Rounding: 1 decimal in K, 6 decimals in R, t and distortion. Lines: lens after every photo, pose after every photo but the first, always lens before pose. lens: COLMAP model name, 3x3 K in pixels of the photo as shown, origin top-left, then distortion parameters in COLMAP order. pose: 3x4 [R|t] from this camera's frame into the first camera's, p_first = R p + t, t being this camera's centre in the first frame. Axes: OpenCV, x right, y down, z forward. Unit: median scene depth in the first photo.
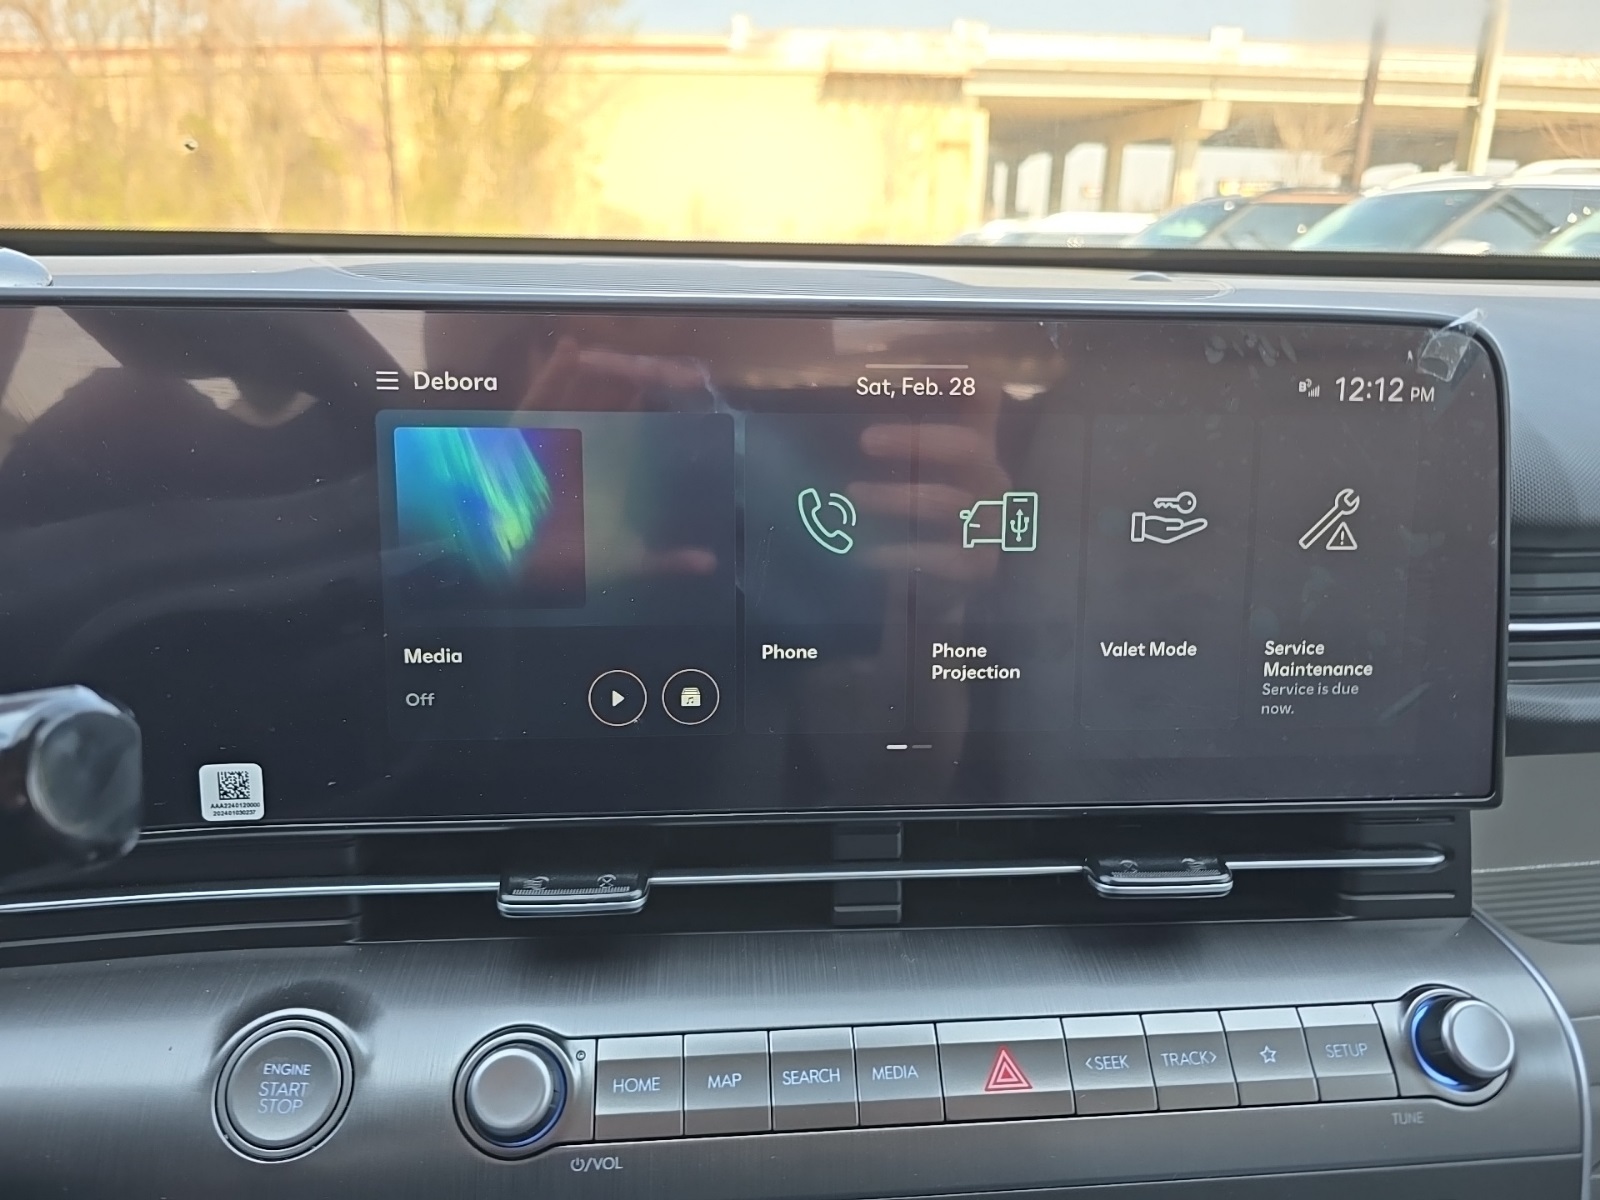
lens RADIAL K [[1191.0, 0, 812.0], [0, 1191.0, 621.1], [0, 0, 1]] dist [0.054641, -0.114935]
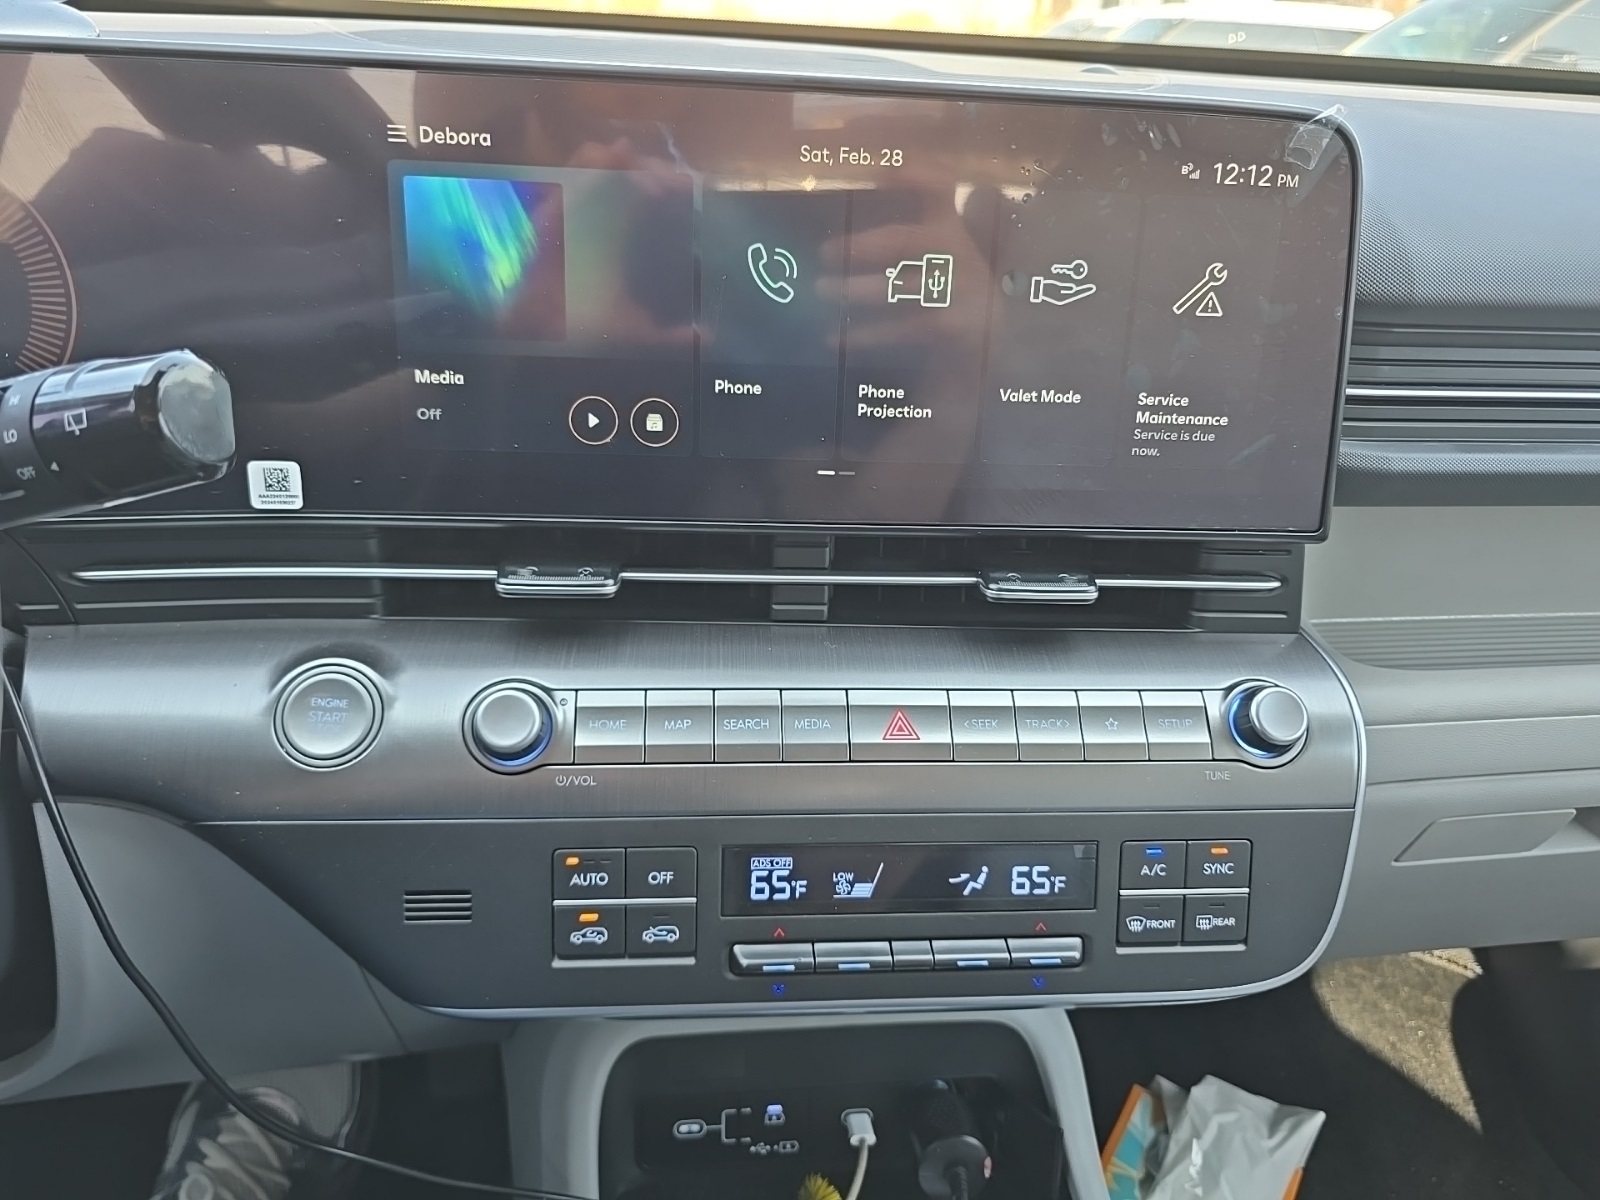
lens RADIAL K [[1191.0, 0, 812.0], [0, 1191.0, 621.1], [0, 0, 1]] dist [0.054641, -0.114935]
pose [[0.999430, 0.030057, 0.015398, 0.043288], [-0.032078, 0.987463, 0.154555, 0.070034], [-0.010560, -0.154961, 0.987864, -0.217195]]
